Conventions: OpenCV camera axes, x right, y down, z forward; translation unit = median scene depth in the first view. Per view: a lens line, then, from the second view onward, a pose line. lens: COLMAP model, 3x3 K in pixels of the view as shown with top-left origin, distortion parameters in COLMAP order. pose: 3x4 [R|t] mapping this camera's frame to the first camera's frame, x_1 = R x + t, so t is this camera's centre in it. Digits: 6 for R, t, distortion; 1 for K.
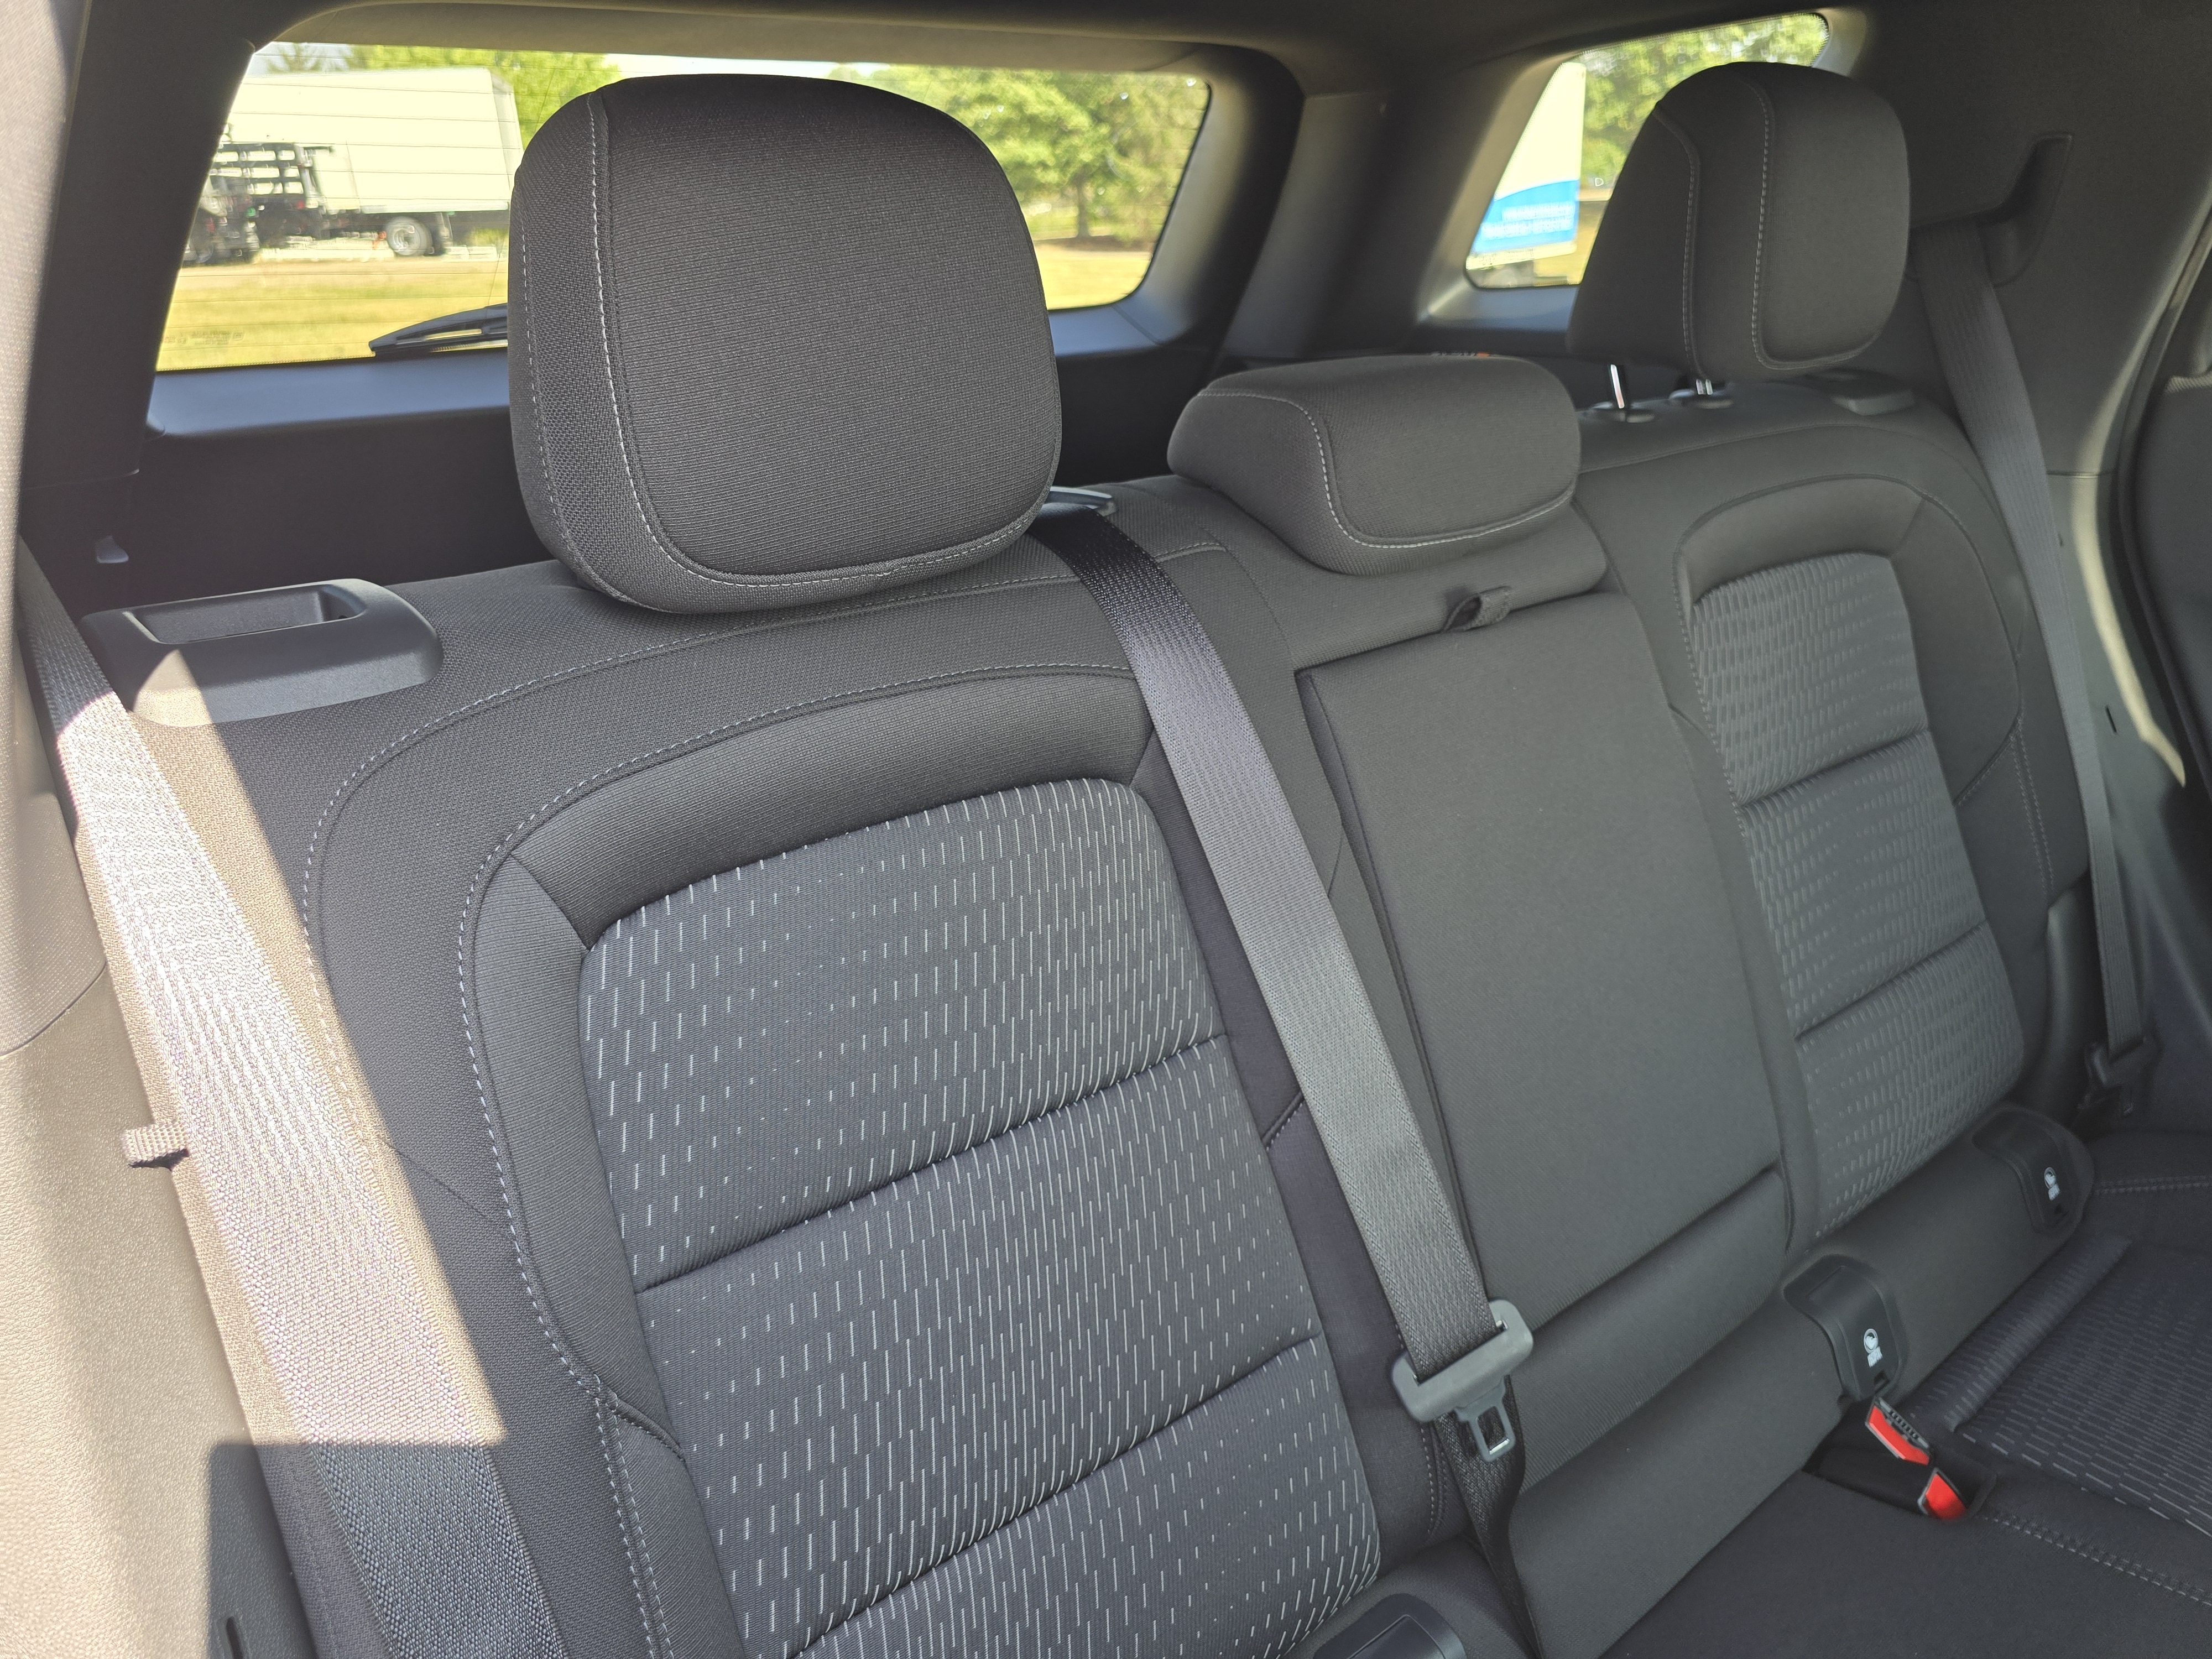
lens RADIAL K [[1466.4, 0, 1108.6], [0, 1466.4, 908.0], [0, 0, 1]] dist [0.047140, -0.003446]
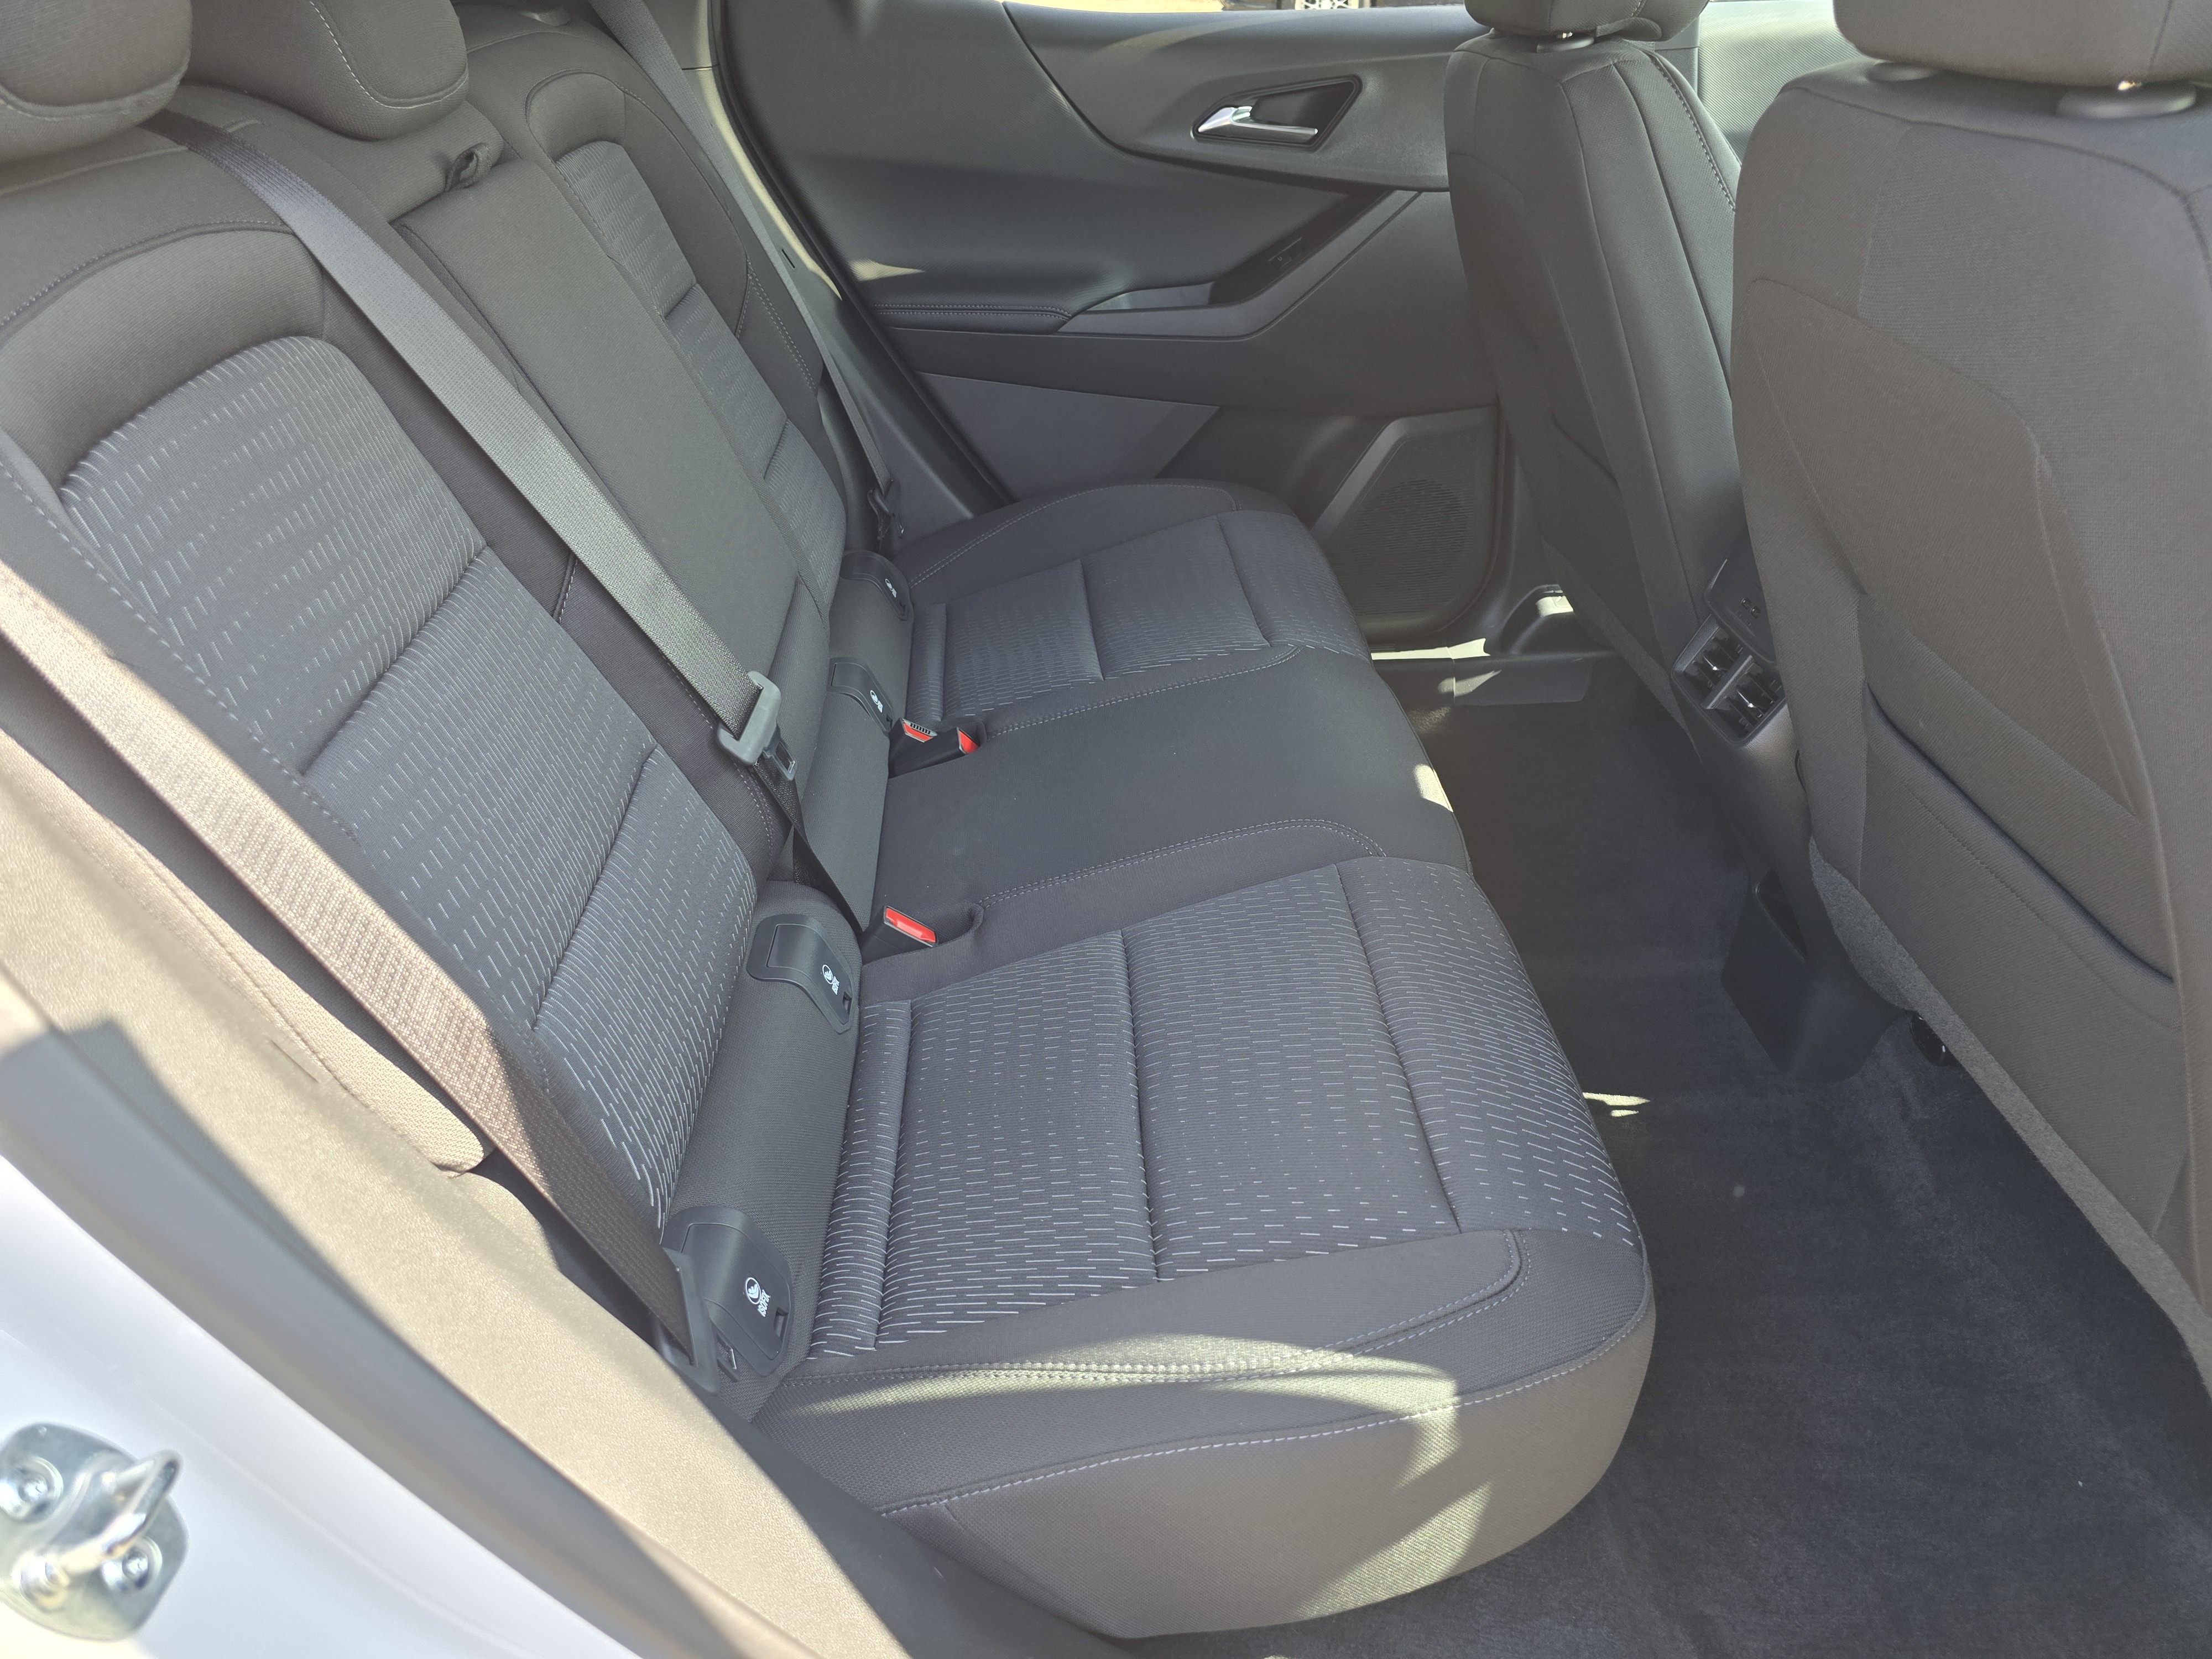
lens RADIAL K [[1466.4, 0, 1108.6], [0, 1466.4, 908.0], [0, 0, 1]] dist [0.047140, -0.003446]
pose [[0.574062, -0.460413, 0.677106, -0.598674], [0.363062, 0.884330, 0.293508, 0.178534], [-0.733920, 0.077339, 0.674818, -0.185299]]
